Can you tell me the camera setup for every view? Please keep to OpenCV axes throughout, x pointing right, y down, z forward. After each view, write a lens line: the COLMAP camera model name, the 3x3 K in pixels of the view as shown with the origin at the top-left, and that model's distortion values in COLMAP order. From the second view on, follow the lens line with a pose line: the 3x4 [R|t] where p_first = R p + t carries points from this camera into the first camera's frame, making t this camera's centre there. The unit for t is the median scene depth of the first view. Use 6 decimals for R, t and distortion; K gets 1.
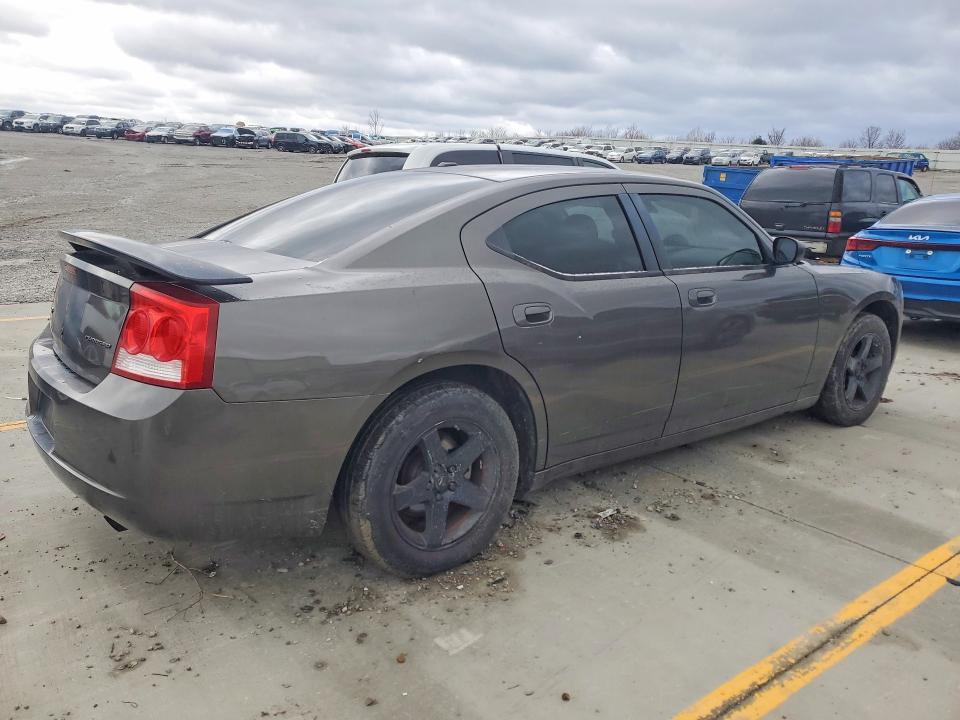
lens RADIAL K [[739.3, 0, 481.9], [0, 739.3, 360.8], [0, 0, 1]] dist [0.012417, 0.016796]
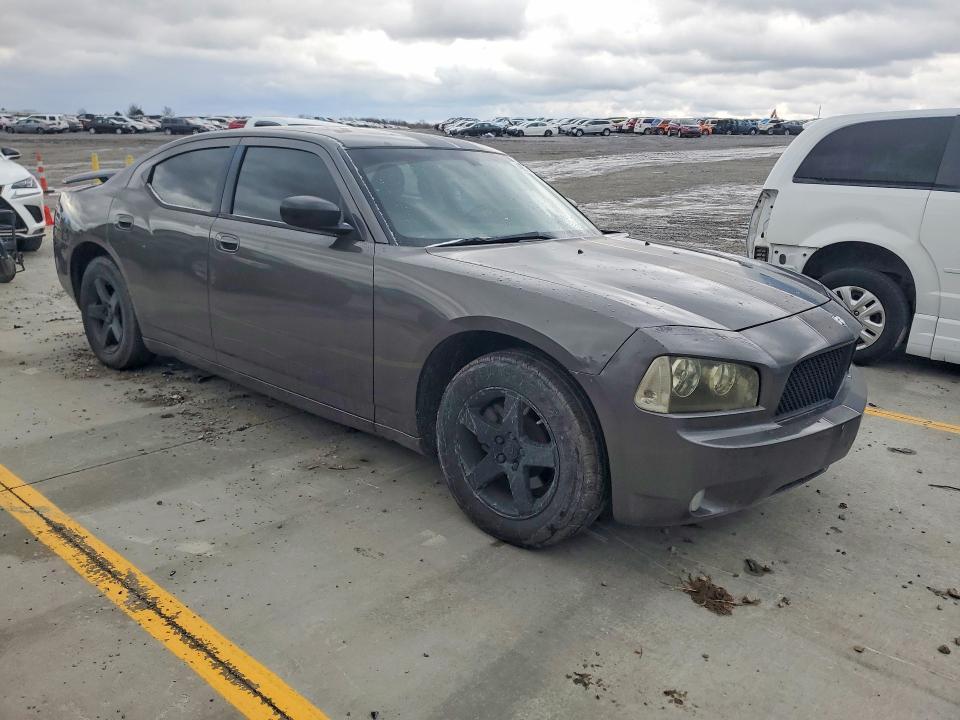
lens RADIAL K [[739.3, 0, 479.5], [0, 739.3, 364.7], [0, 0, 1]] dist [0.012417, 0.016796]
pose [[0.196713, 0.238557, -0.950997, 1.404215], [-0.251455, 0.949782, 0.186239, -0.207279], [0.947668, 0.202497, 0.246820, 1.107302]]
